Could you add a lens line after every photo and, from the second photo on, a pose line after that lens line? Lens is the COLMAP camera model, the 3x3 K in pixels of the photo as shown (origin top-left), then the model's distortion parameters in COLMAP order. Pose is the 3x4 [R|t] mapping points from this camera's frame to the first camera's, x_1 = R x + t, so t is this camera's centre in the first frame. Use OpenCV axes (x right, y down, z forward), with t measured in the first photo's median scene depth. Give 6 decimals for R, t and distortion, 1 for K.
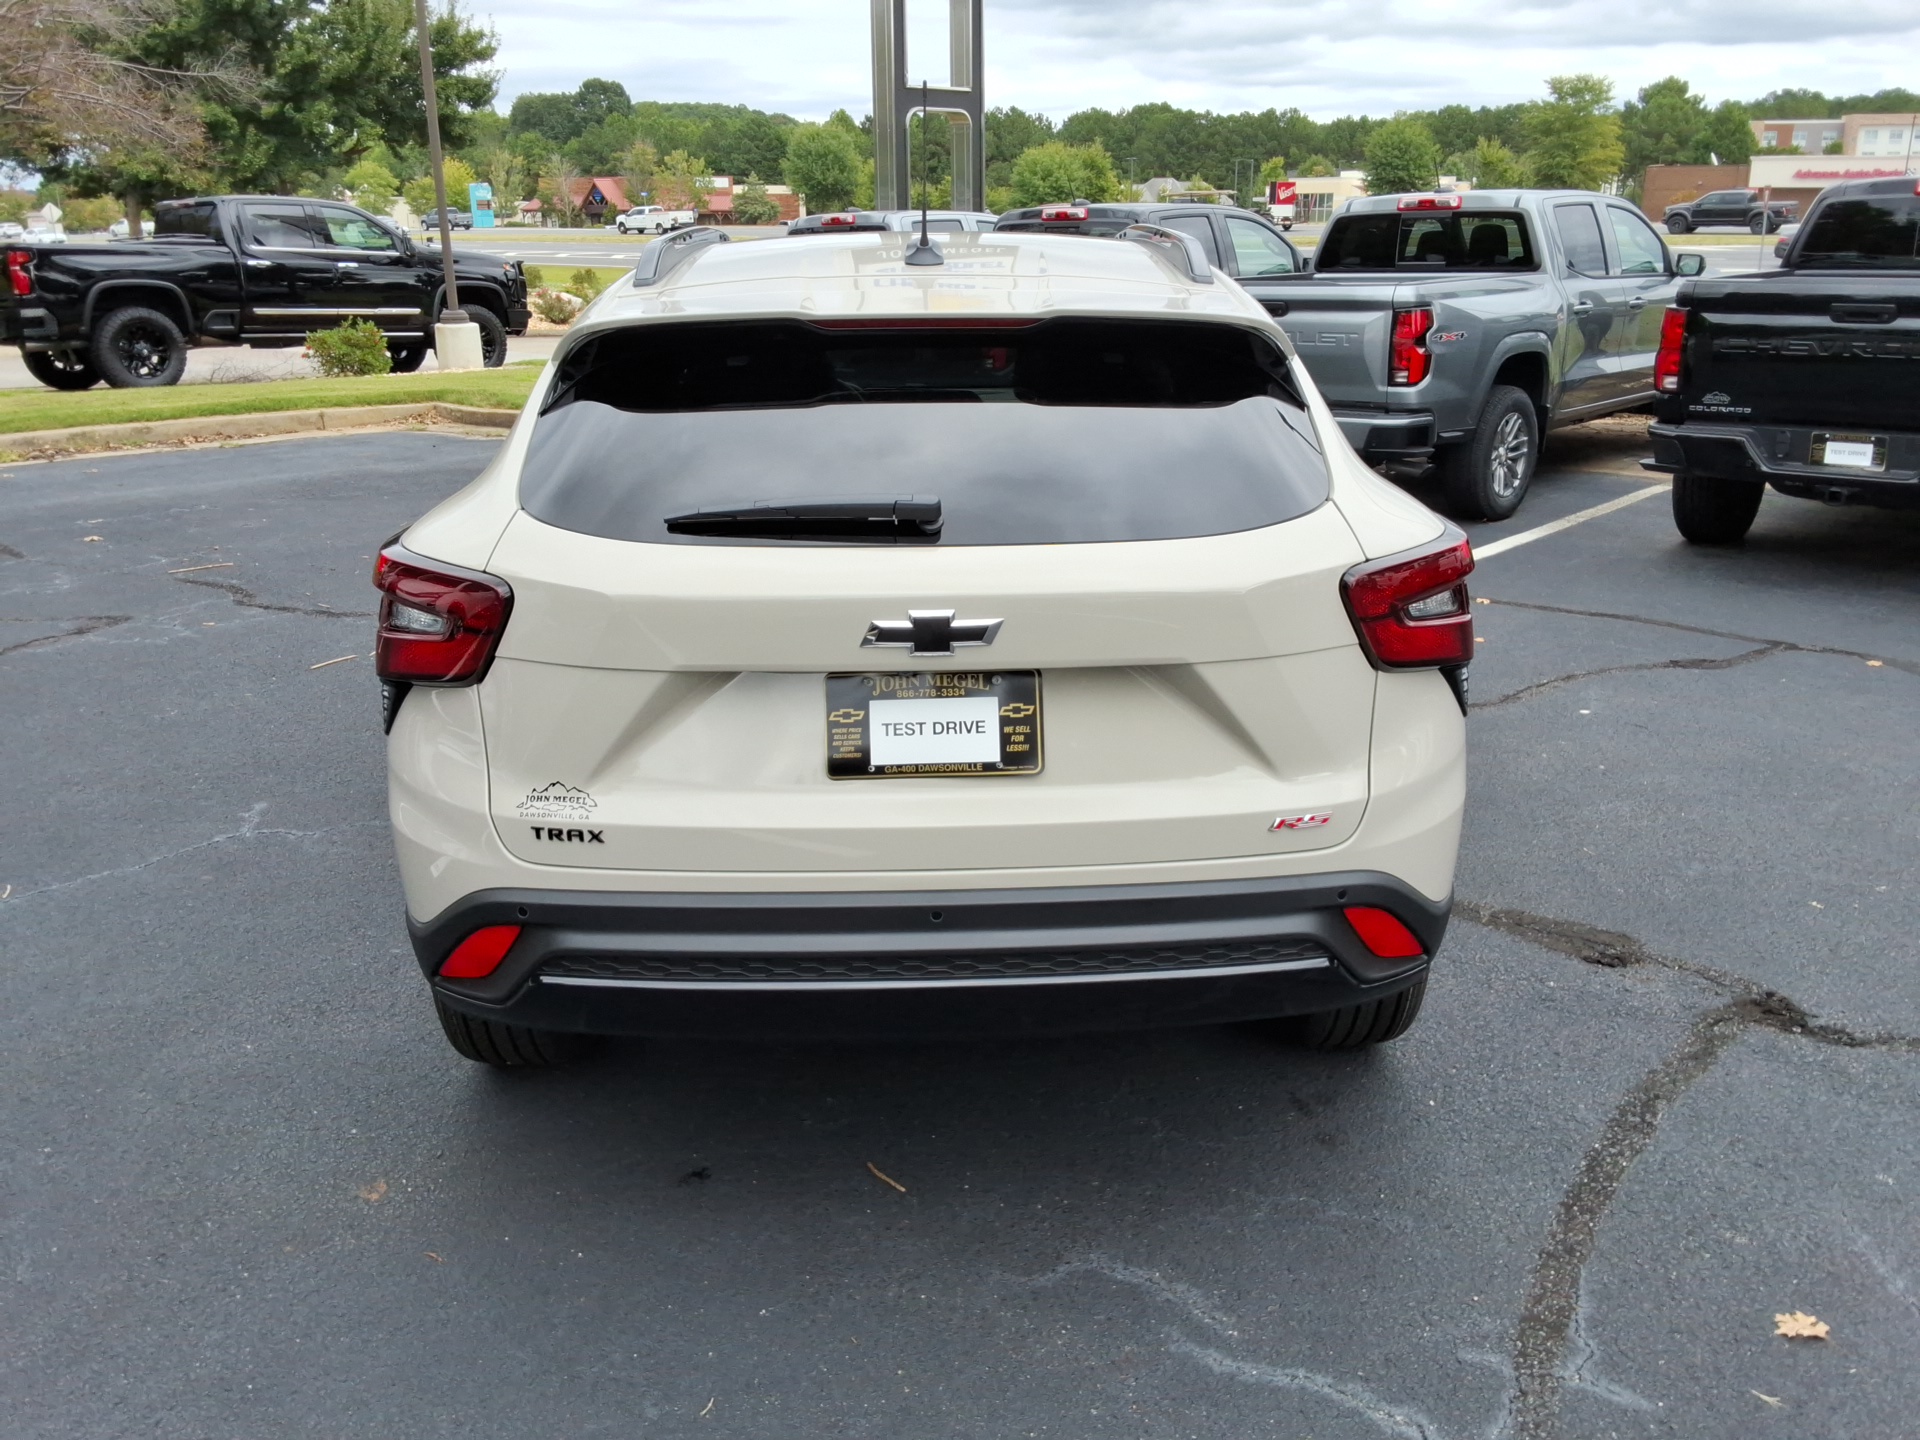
lens RADIAL K [[1553.7, 0, 966.9], [0, 1553.7, 706.0], [0, 0, 1]] dist [0.095152, -0.153114]
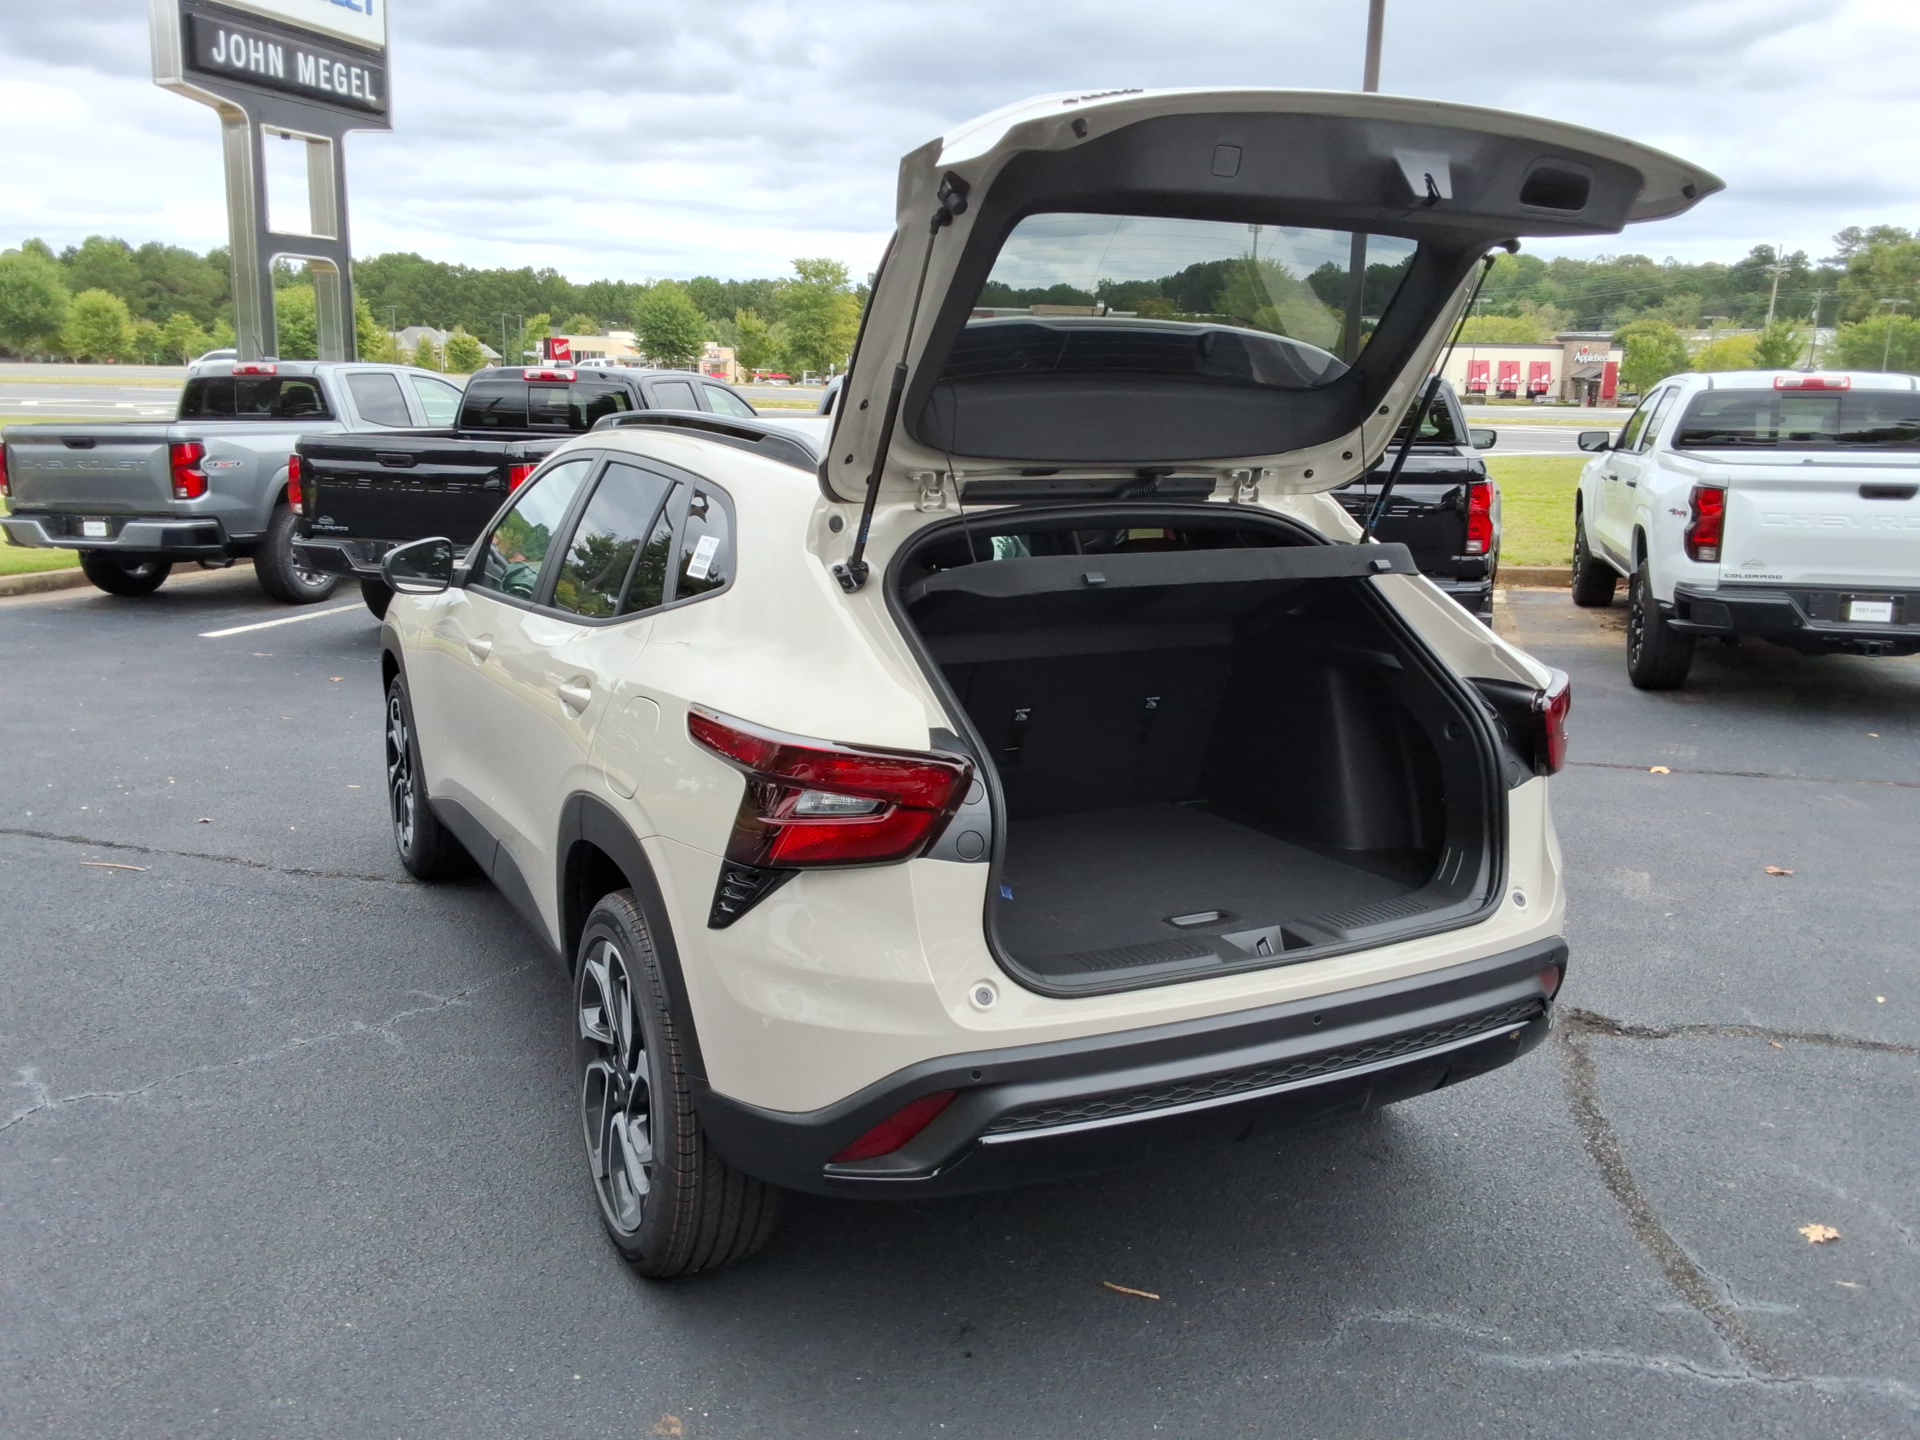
lens RADIAL K [[1553.7, 0, 976.0], [0, 1553.7, 694.9], [0, 0, 1]] dist [0.095152, -0.153114]
pose [[0.896712, -0.060414, 0.438472, -0.038522], [0.103557, 0.991782, -0.075134, -0.002197], [-0.430329, 0.112781, 0.895599, 0.002424]]
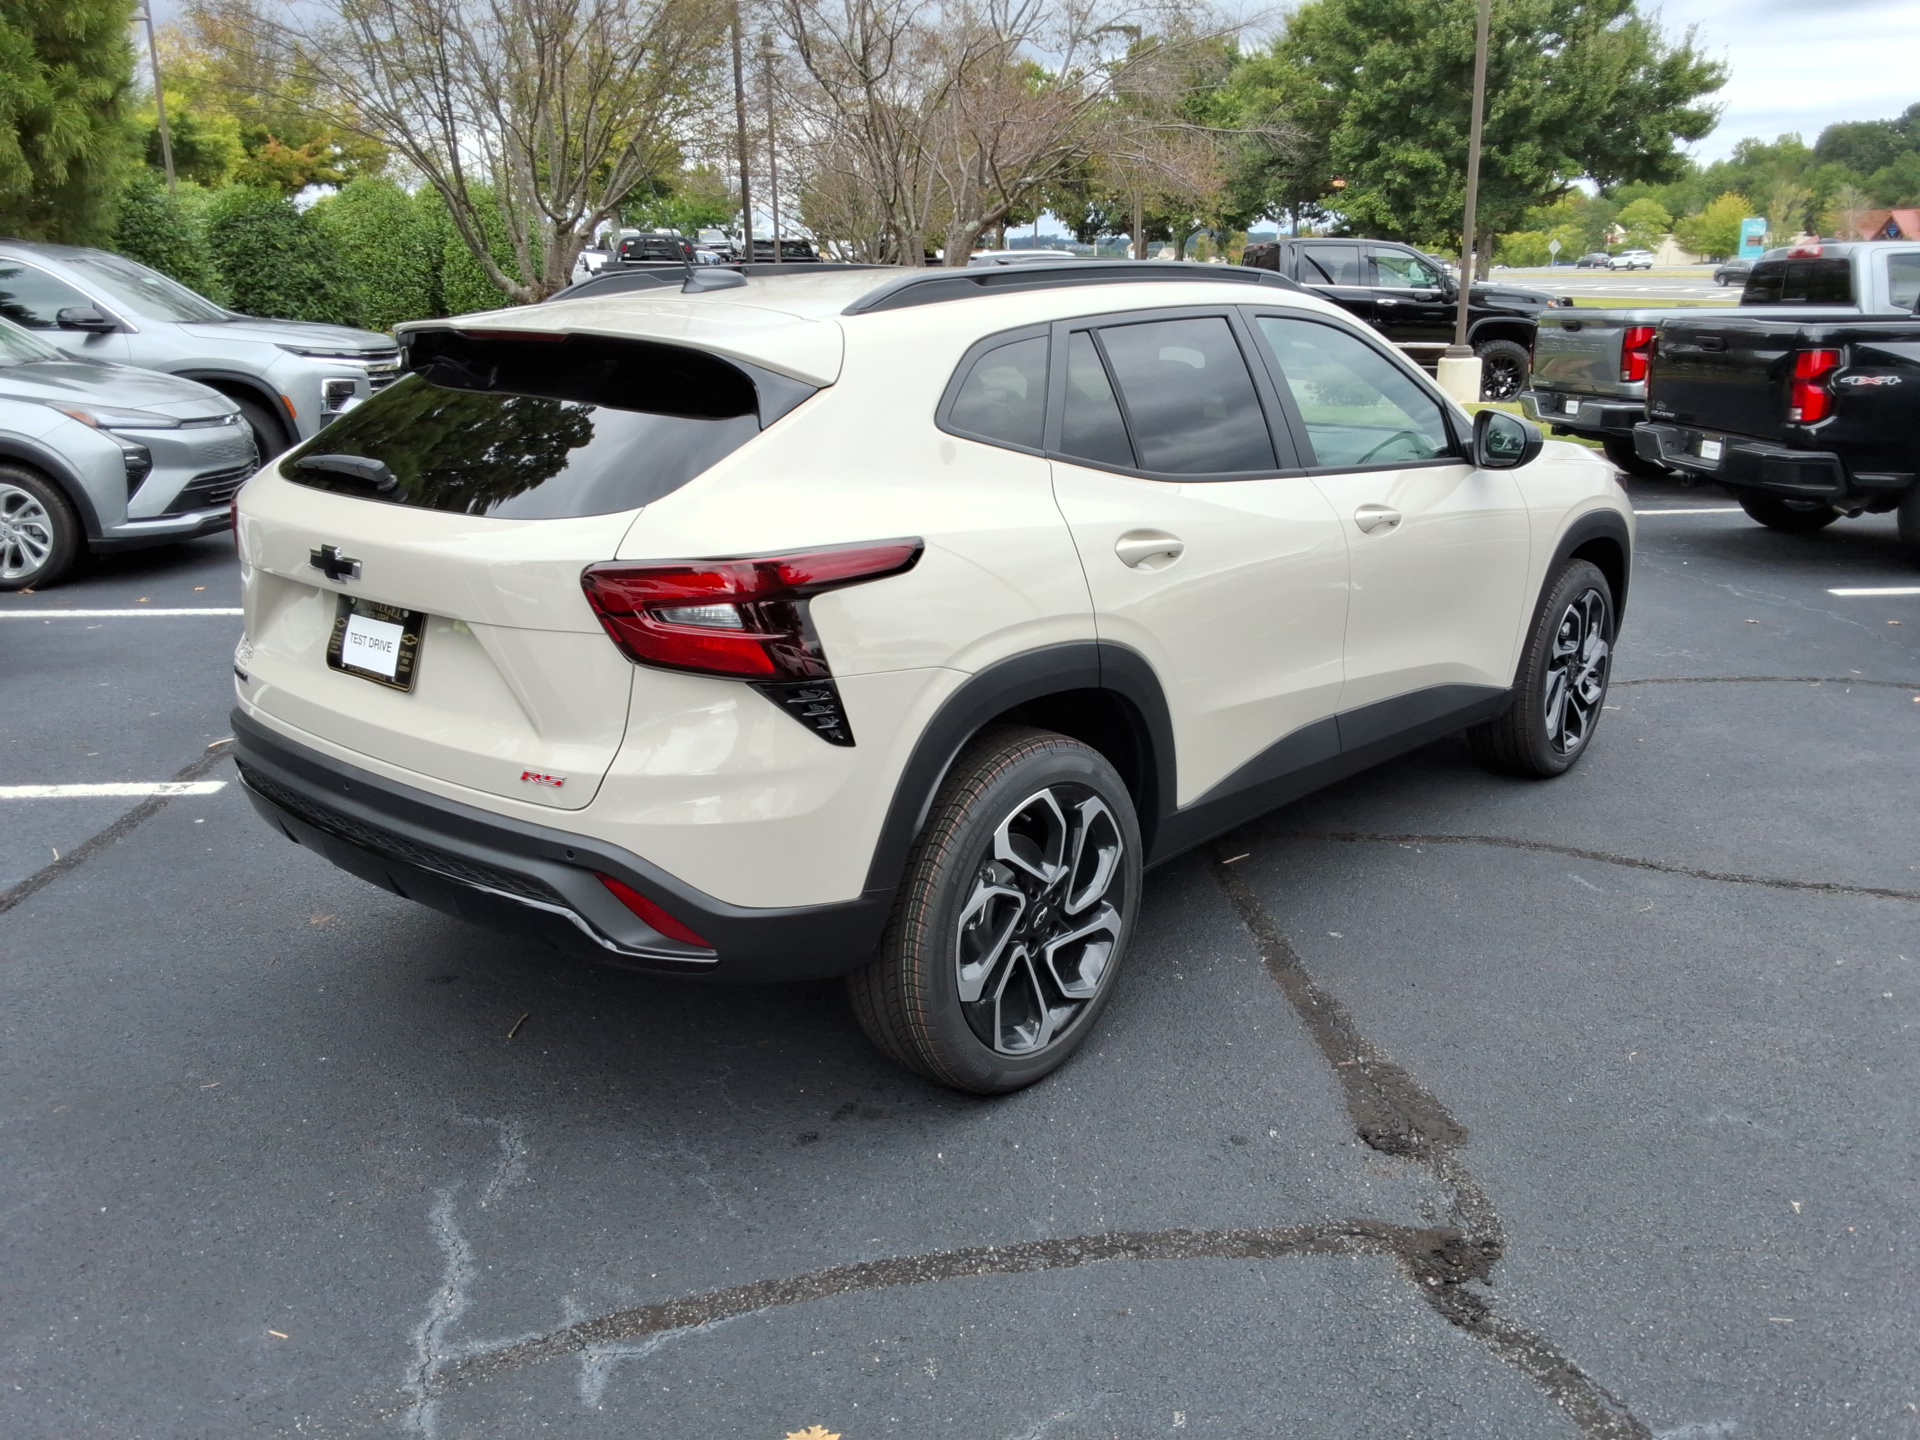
lens RADIAL K [[1553.7, 0, 965.4], [0, 1553.7, 692.8], [0, 0, 1]] dist [0.095152, -0.153114]
pose [[0.732812, 0.179389, -0.656358, 0.062595], [-0.198895, 0.978964, 0.045497, -0.005307], [0.650712, 0.097206, 0.753077, 0.017857]]
